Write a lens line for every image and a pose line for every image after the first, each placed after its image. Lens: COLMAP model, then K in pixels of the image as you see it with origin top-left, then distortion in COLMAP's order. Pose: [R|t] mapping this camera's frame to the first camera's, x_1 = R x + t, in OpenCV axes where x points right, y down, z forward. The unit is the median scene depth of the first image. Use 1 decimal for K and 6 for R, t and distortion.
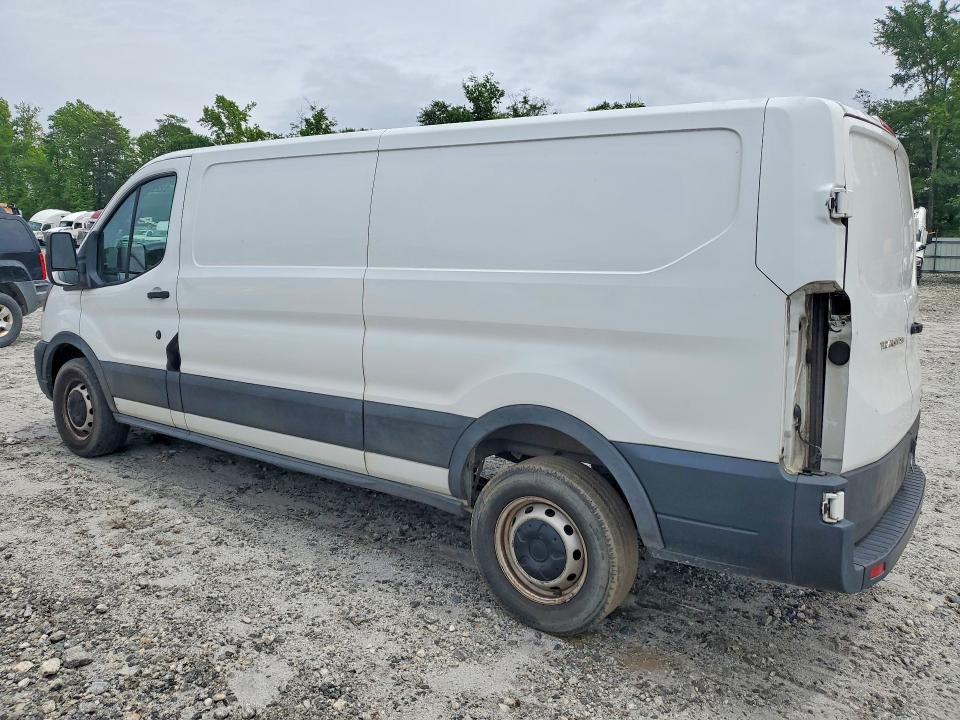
lens RADIAL K [[760.6, 0, 475.3], [0, 760.6, 359.6], [0, 0, 1]] dist [0.012722, 0.000863]
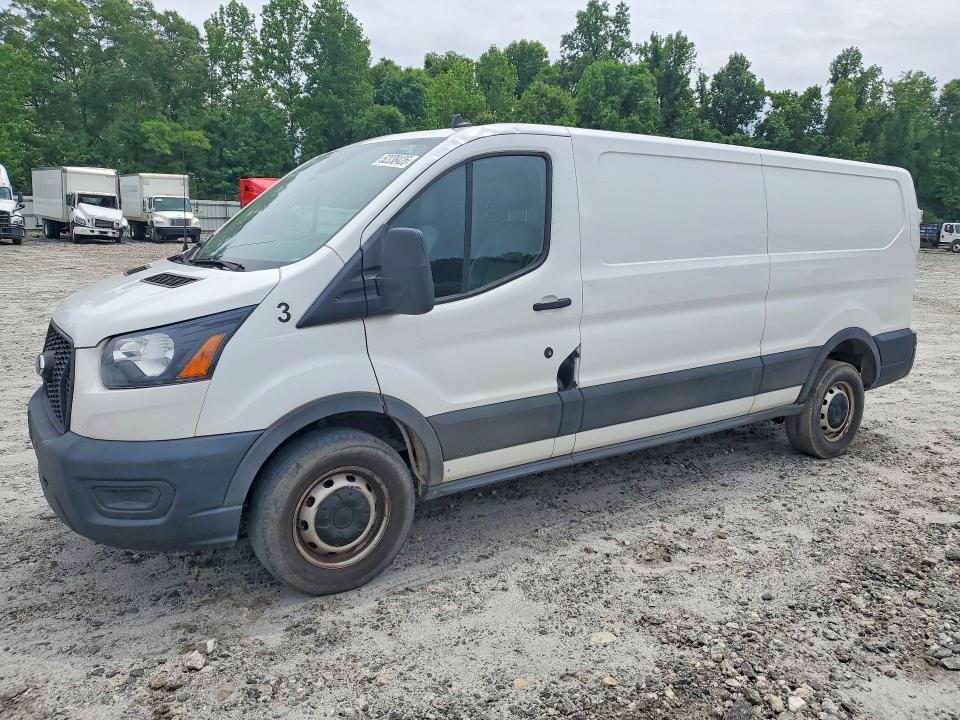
lens RADIAL K [[760.6, 0, 475.3], [0, 760.6, 359.6], [0, 0, 1]] dist [0.012722, 0.000863]
pose [[0.319616, -0.179089, 0.930469, -1.215347], [0.136284, 0.980455, 0.141896, -0.153807], [-0.937695, 0.081456, 0.337776, 0.803876]]
